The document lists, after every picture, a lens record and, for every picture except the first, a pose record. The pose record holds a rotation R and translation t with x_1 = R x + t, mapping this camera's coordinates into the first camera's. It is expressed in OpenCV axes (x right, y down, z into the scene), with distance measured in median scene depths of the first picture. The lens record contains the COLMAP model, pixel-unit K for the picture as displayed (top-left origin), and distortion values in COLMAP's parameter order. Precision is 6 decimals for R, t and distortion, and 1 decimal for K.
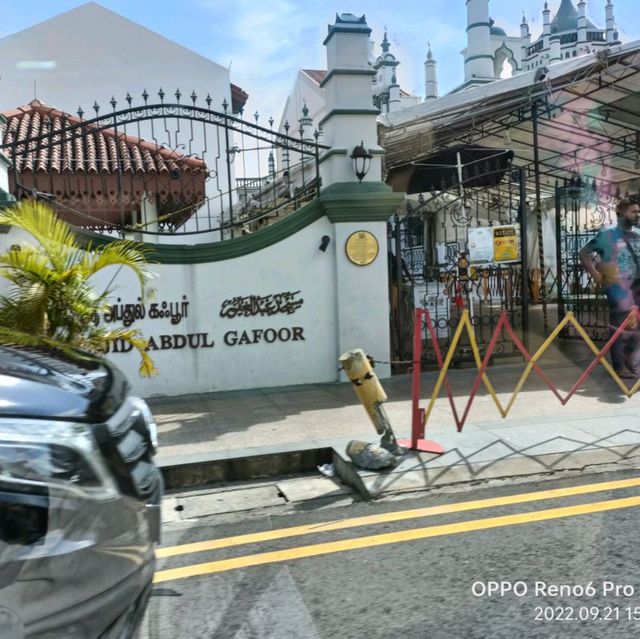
lens RADIAL K [[545.4, 0, 320.0], [0, 545.4, 320.5], [0, 0, 1]] dist [0.071899, -0.059603]
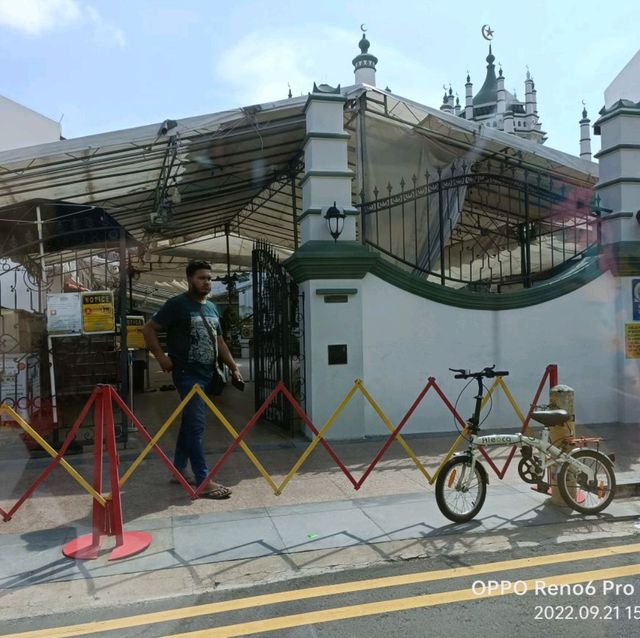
lens RADIAL K [[545.4, 0, 320.0], [0, 545.4, 320.0], [0, 0, 1]] dist [0.071899, -0.059603]
pose [[0.999679, 0.022050, 0.012493, 0.097889], [-0.020662, 0.994559, -0.102102, -0.006637], [-0.014677, 0.101811, 0.994695, 0.019583]]
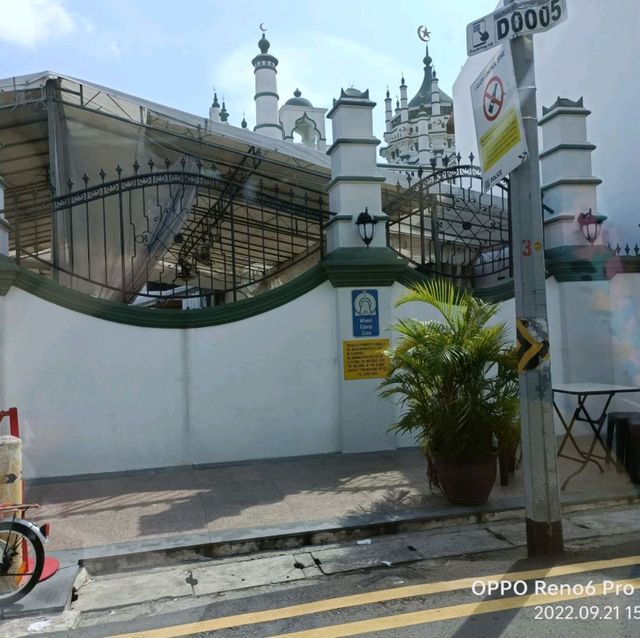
lens RADIAL K [[534.3, 0, 387.5], [0, 534.3, 311.7], [0, 0, 1]] dist [0.064472, -0.040474]
pose [[0.999967, 0.007340, 0.003572, 0.291563], [-0.006839, 0.992210, -0.124387, -0.021046], [-0.004458, 0.124358, 0.992227, 0.060612]]
